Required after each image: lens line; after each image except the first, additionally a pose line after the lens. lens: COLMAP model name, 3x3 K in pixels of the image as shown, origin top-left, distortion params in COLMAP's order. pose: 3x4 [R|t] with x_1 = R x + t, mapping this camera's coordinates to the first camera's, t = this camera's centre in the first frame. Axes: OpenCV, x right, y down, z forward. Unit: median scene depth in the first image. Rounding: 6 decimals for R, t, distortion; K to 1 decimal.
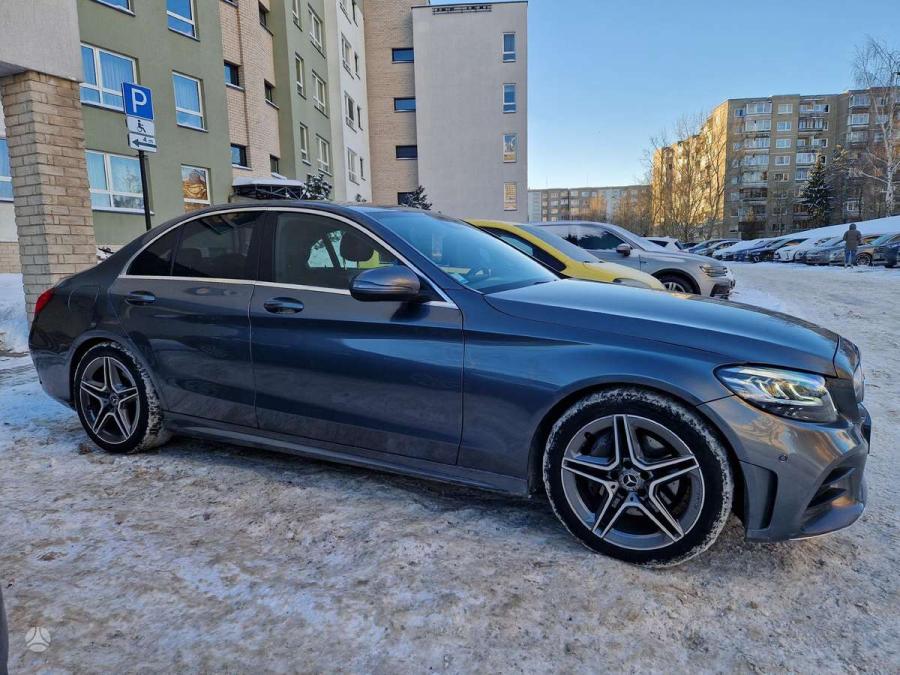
lens RADIAL K [[605.9, 0, 459.9], [0, 605.9, 334.5], [0, 0, 1]] dist [0.079839, -0.063511]
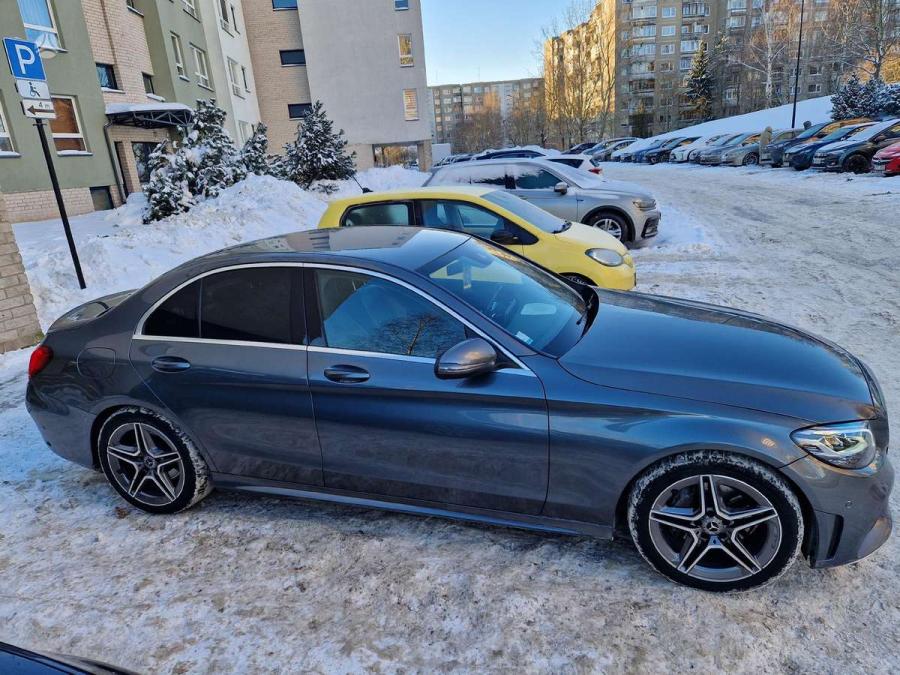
lens RADIAL K [[608.0, 0, 457.8], [0, 608.0, 337.5], [0, 0, 1]] dist [0.074636, -0.057807]
pose [[0.984643, -0.097104, 0.145085, -0.089847], [0.073260, 0.984151, 0.161490, -0.091768], [-0.158467, -0.148382, 0.976151, 0.001873]]
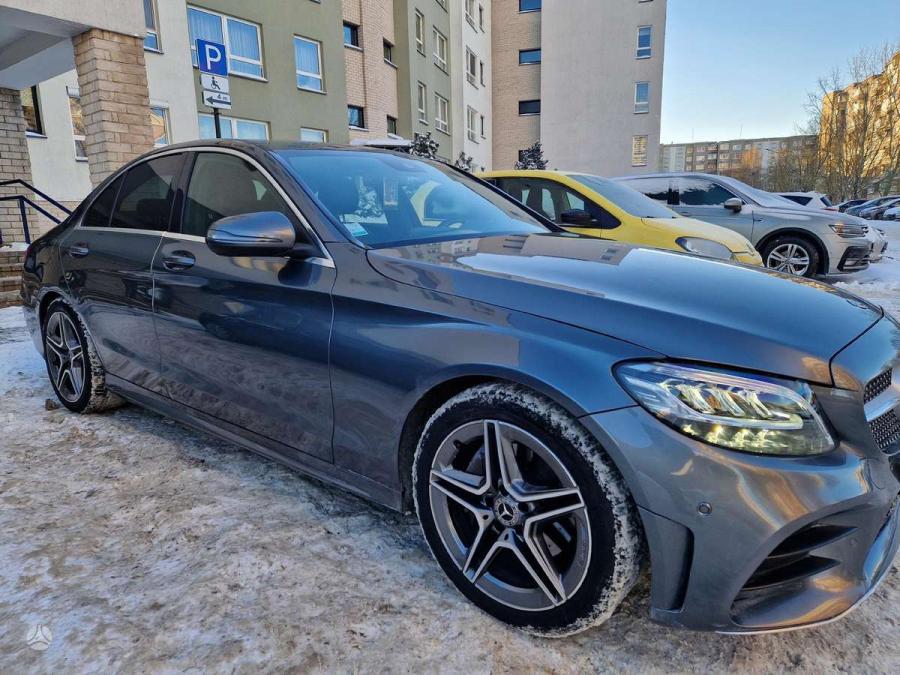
lens RADIAL K [[601.5, 0, 457.9], [0, 601.5, 333.6], [0, 0, 1]] dist [0.079095, -0.062549]
pose [[0.976093, 0.040719, -0.213504, 0.102587], [-0.027569, 0.997555, 0.064215, -0.003902], [0.215597, -0.056794, 0.974830, 0.085913]]
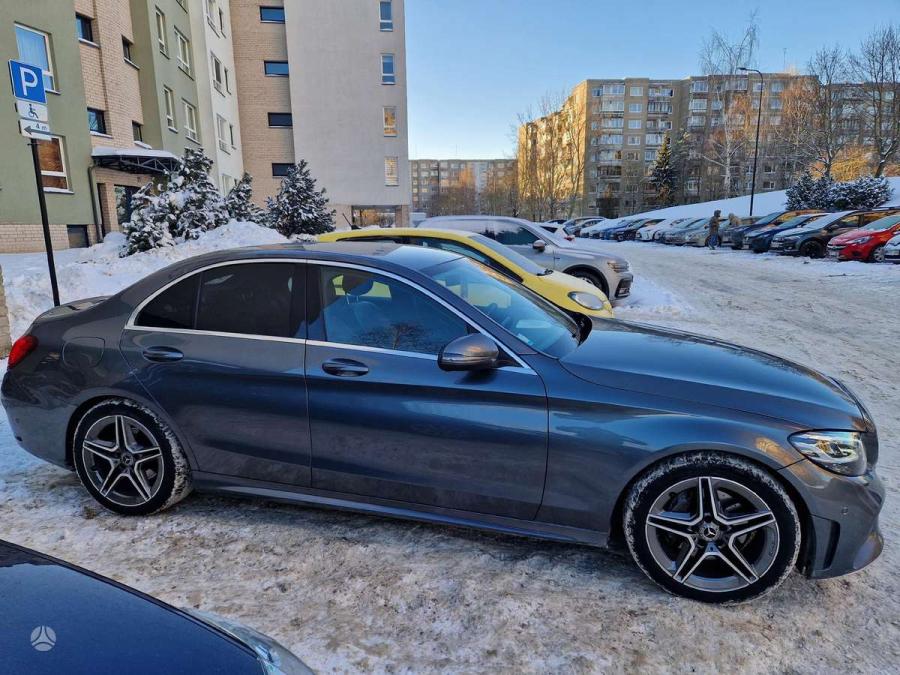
lens RADIAL K [[606.2, 0, 450.0], [0, 606.2, 337.5], [0, 0, 1]] dist [0.076663, -0.059882]
pose [[0.980481, -0.026736, 0.194787, -0.112974], [0.016239, 0.998338, 0.055290, -0.053588], [-0.195942, -0.051048, 0.979286, -0.000123]]
